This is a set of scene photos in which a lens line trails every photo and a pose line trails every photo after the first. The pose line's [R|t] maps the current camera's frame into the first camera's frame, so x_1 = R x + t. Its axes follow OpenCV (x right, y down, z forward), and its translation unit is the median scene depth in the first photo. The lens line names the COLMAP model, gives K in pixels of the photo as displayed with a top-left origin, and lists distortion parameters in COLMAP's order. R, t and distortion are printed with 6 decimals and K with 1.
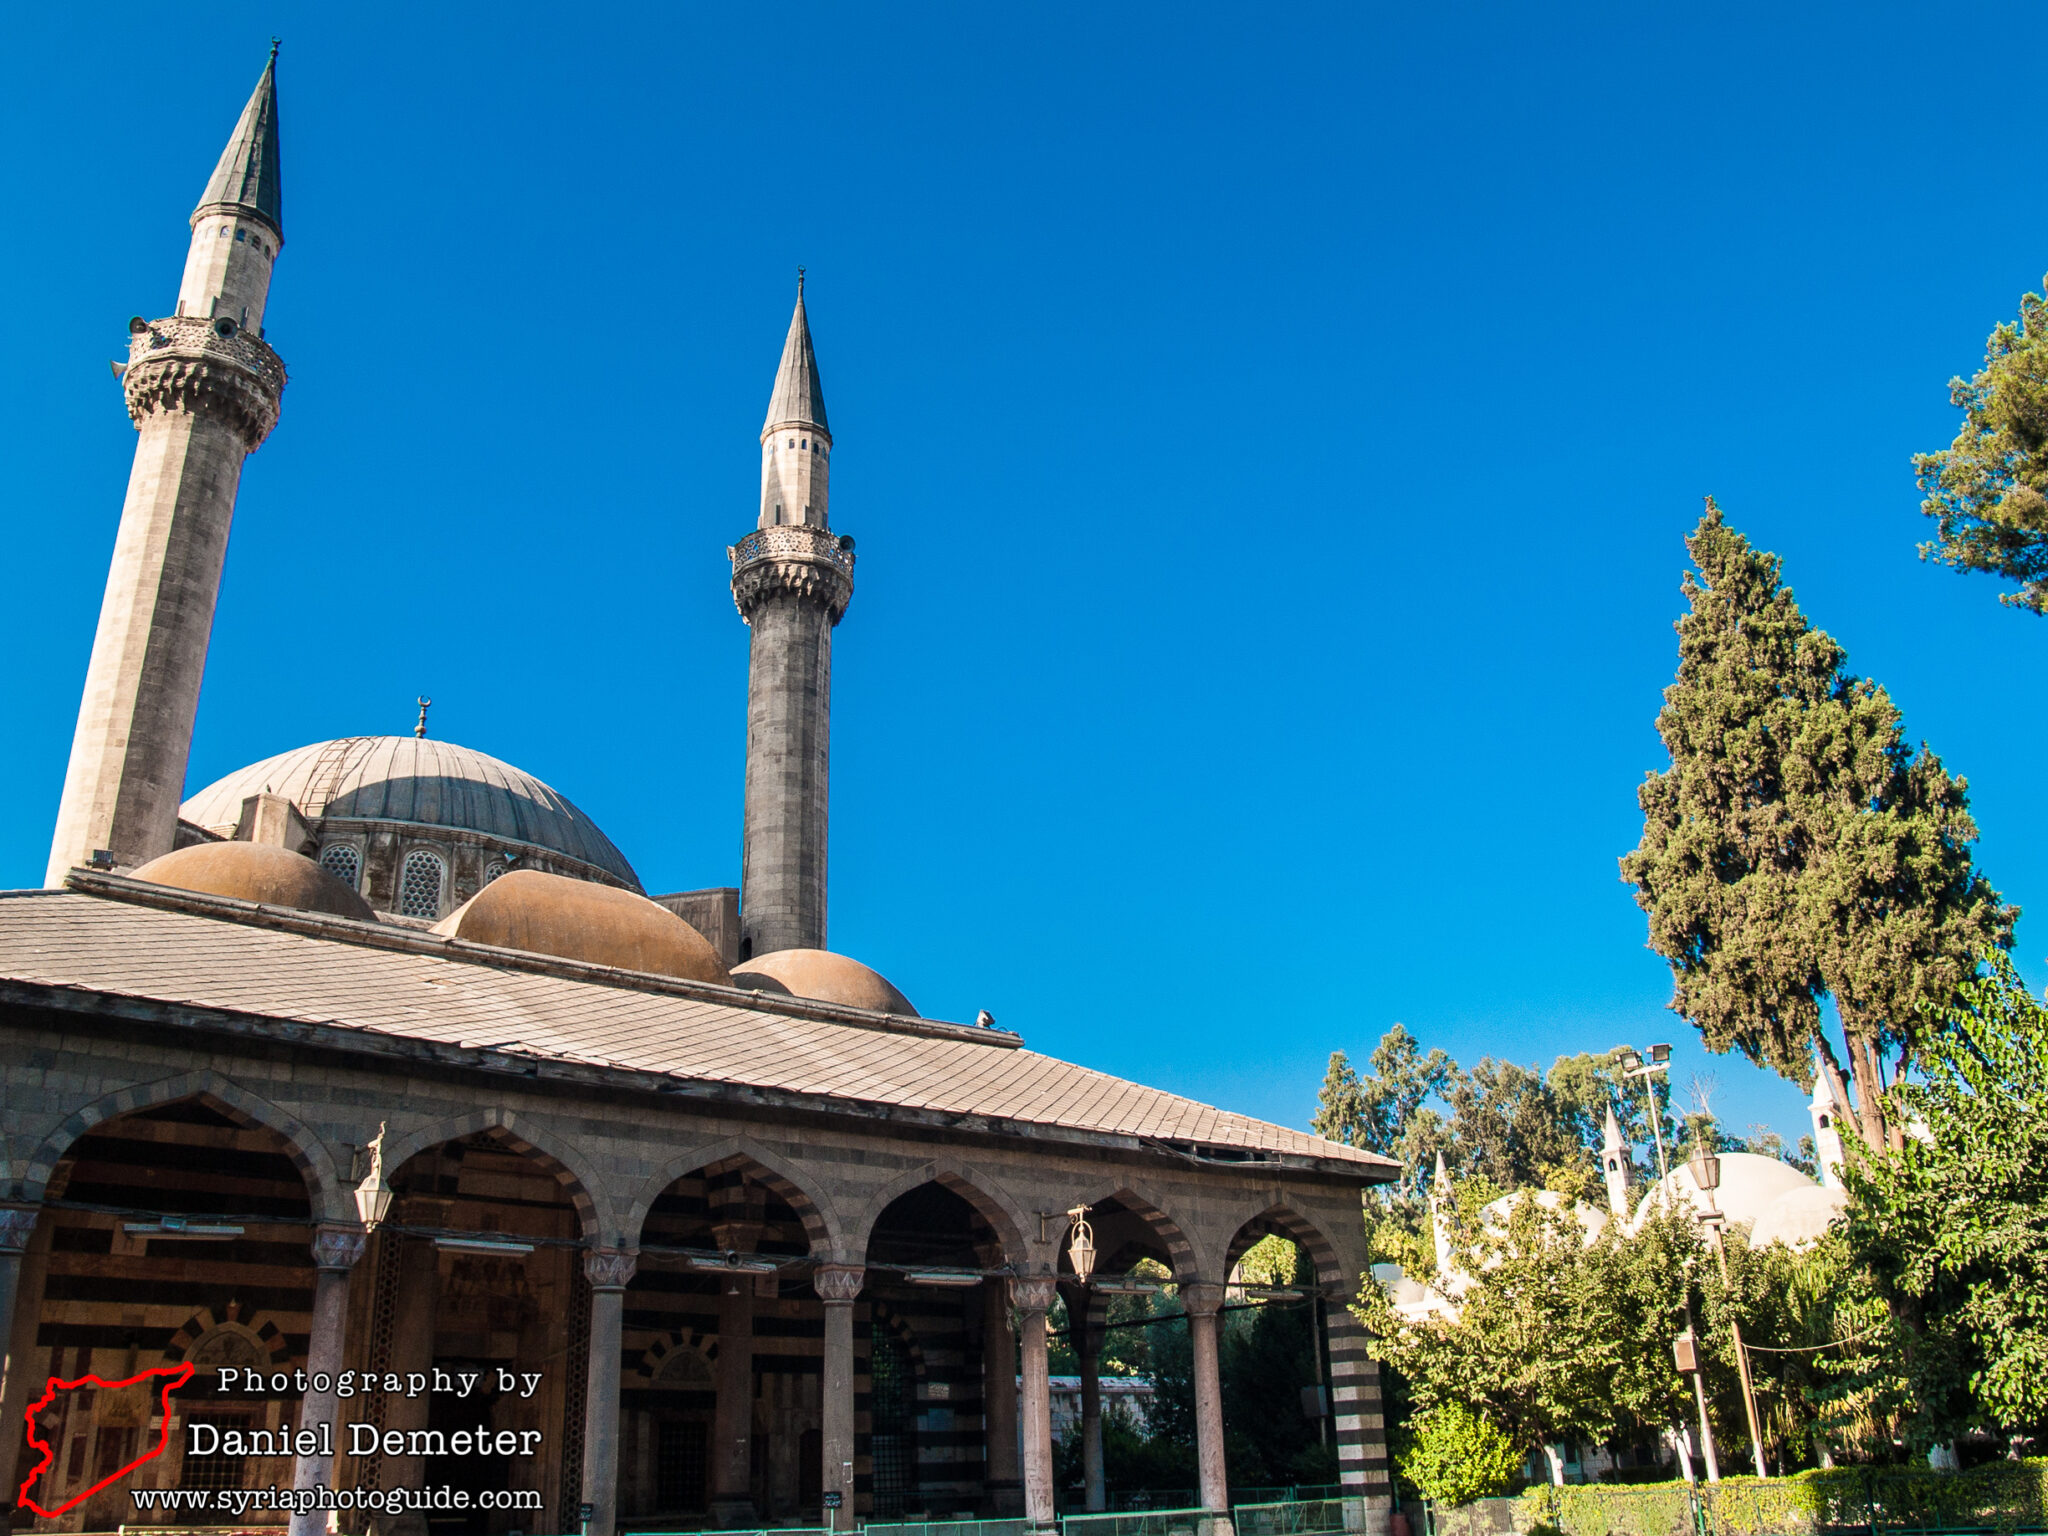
lens RADIAL K [[1681.0, 0, 1027.2], [0, 1681.0, 775.1], [0, 0, 1]] dist [-0.131308, 0.083050]
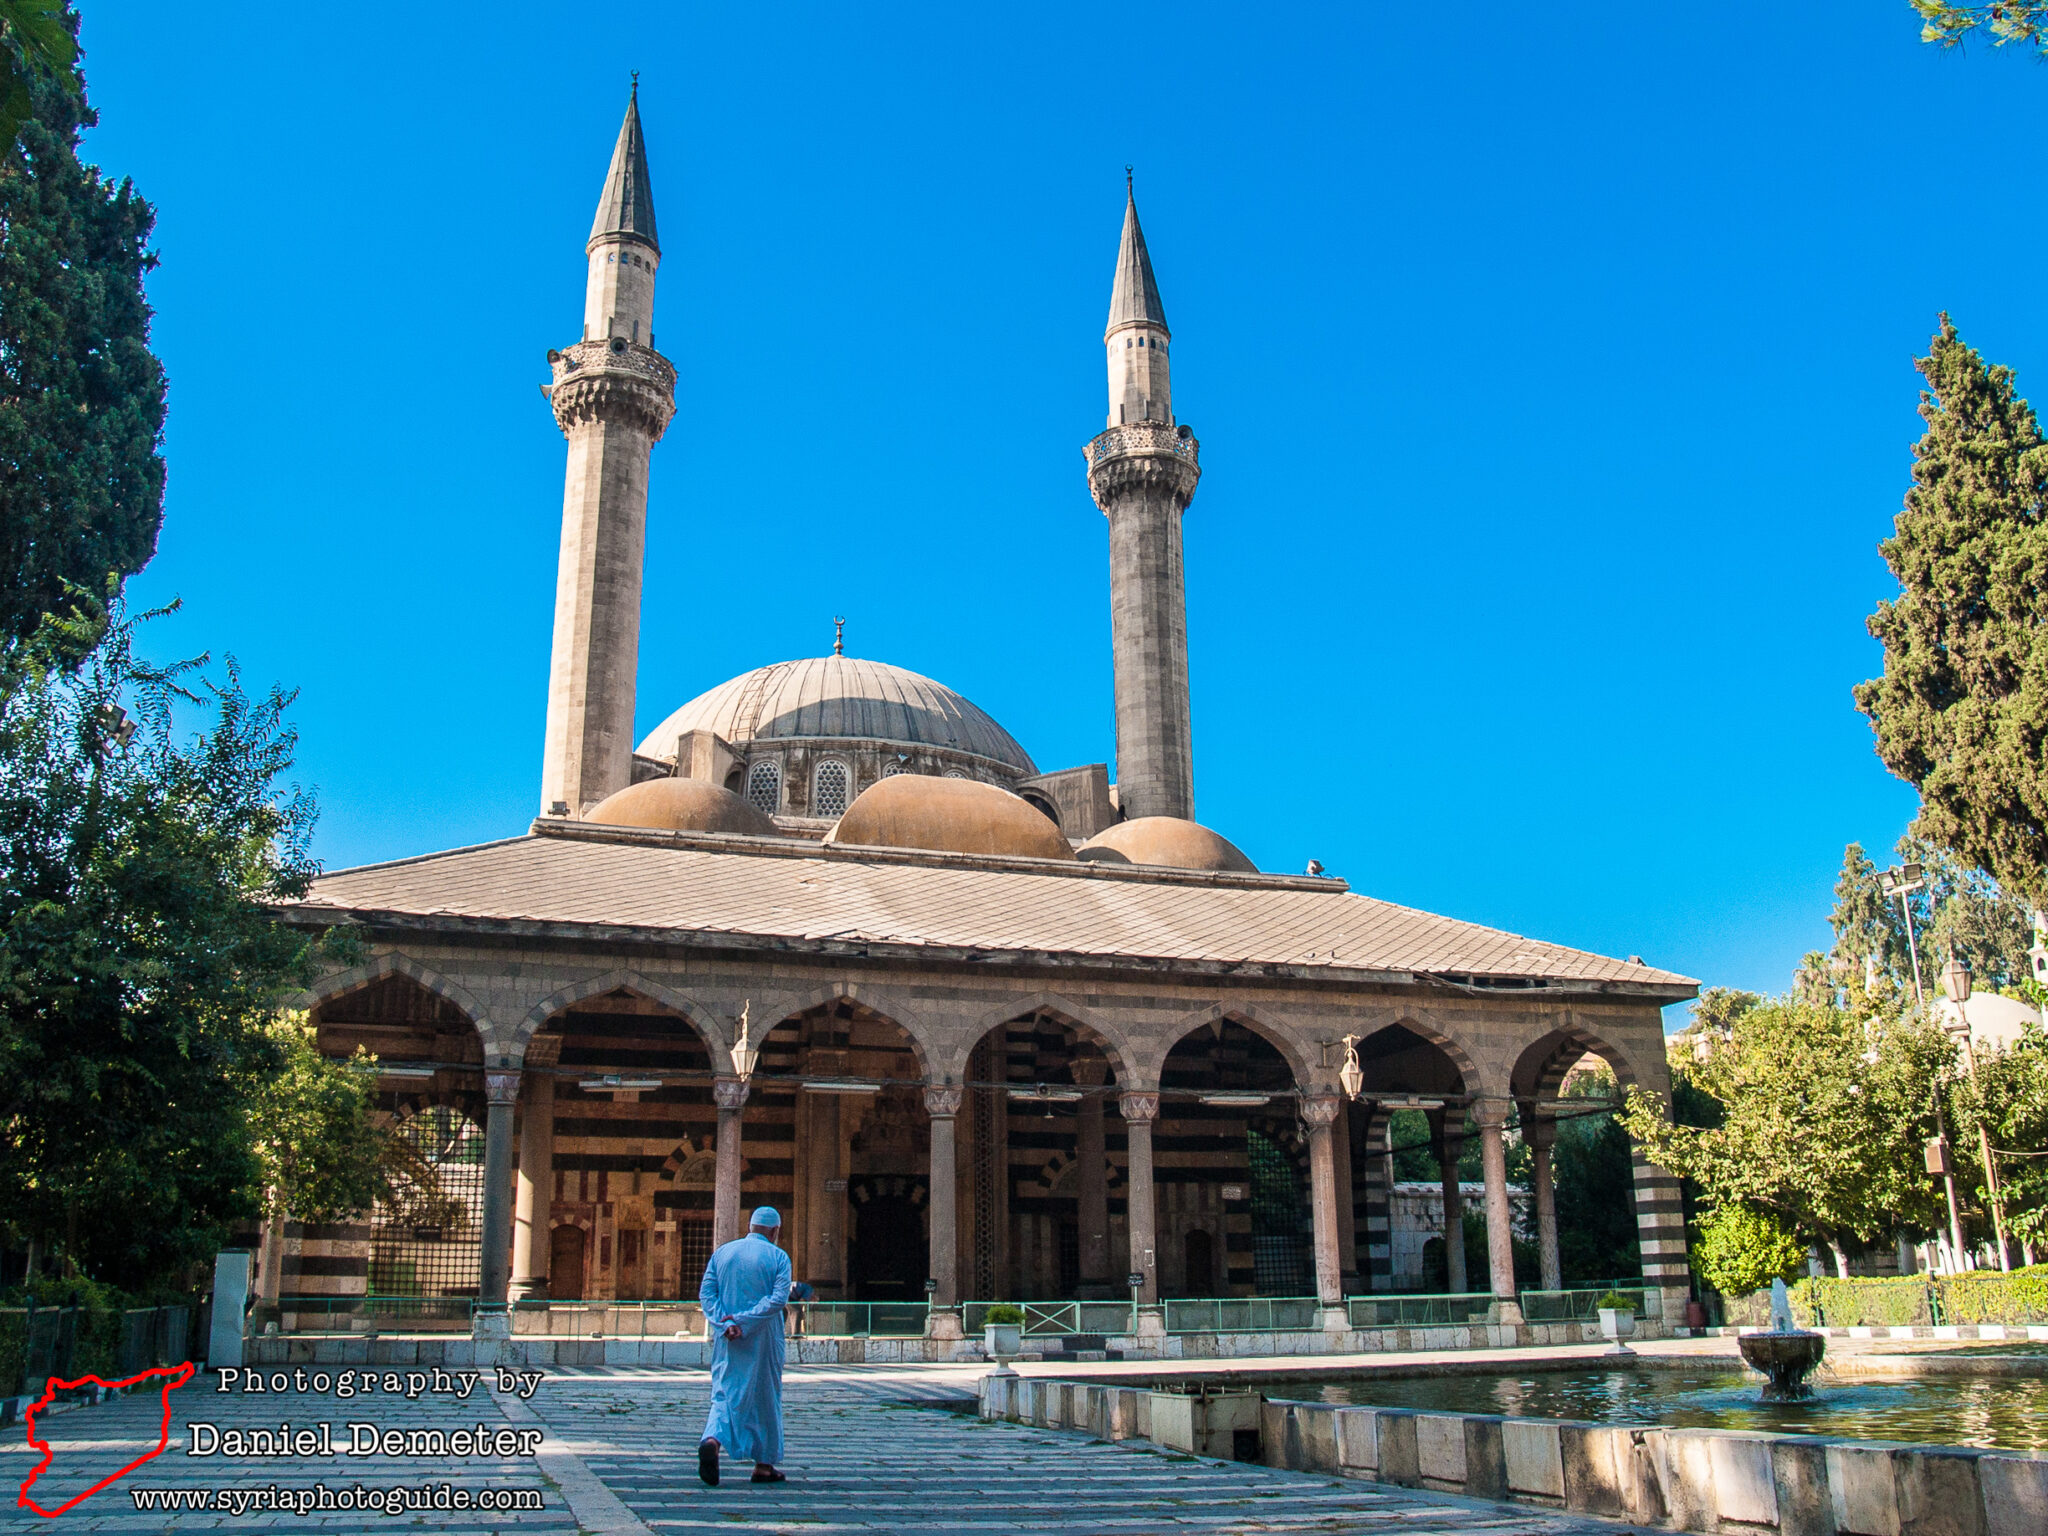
lens RADIAL K [[1743.4, 0, 1005.0], [0, 1743.4, 774.2], [0, 0, 1]] dist [-0.130168, 0.079269]
pose [[0.940224, -0.078723, -0.331334, 0.197831], [0.114911, 0.989194, 0.091057, -0.051721], [0.320585, -0.123687, 0.939109, -0.163361]]
